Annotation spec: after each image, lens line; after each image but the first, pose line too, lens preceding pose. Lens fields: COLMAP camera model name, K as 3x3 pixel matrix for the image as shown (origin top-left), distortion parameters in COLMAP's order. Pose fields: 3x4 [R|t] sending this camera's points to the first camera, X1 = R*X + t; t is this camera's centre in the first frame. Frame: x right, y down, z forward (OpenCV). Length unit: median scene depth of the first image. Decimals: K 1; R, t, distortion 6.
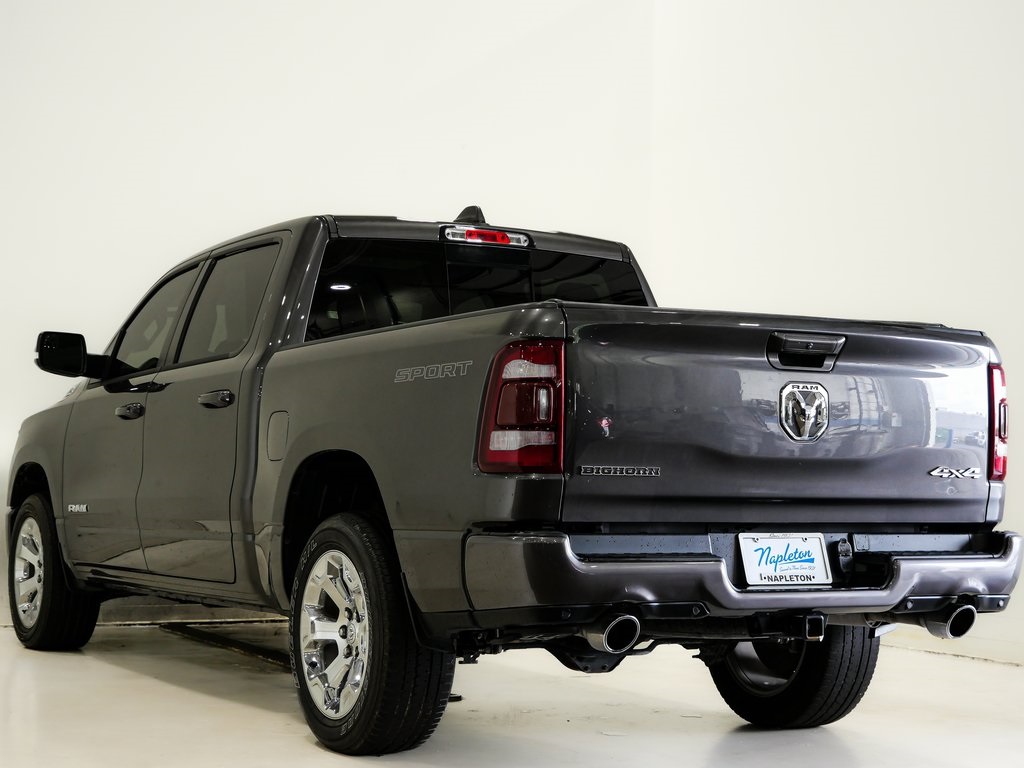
lens RADIAL K [[1876.6, 0, 512.0], [0, 1876.6, 384.0], [0, 0, 1]] dist [0.057783, -0.046226]
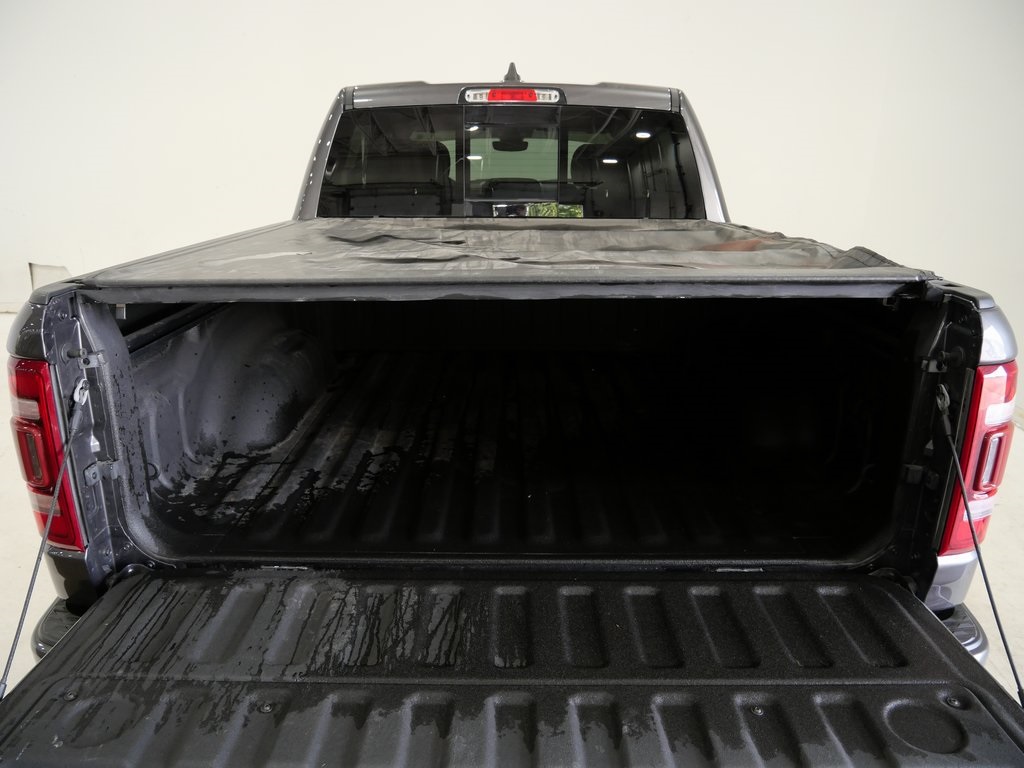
lens RADIAL K [[713.8, 0, 511.4], [0, 713.8, 400.3], [0, 0, 1]] dist [0.002032, -0.000153]
pose [[0.868576, 0.140363, -0.475262, 0.249217], [0.031513, 0.941462, 0.335643, -0.068536], [0.494553, -0.306509, 0.813308, 0.824406]]
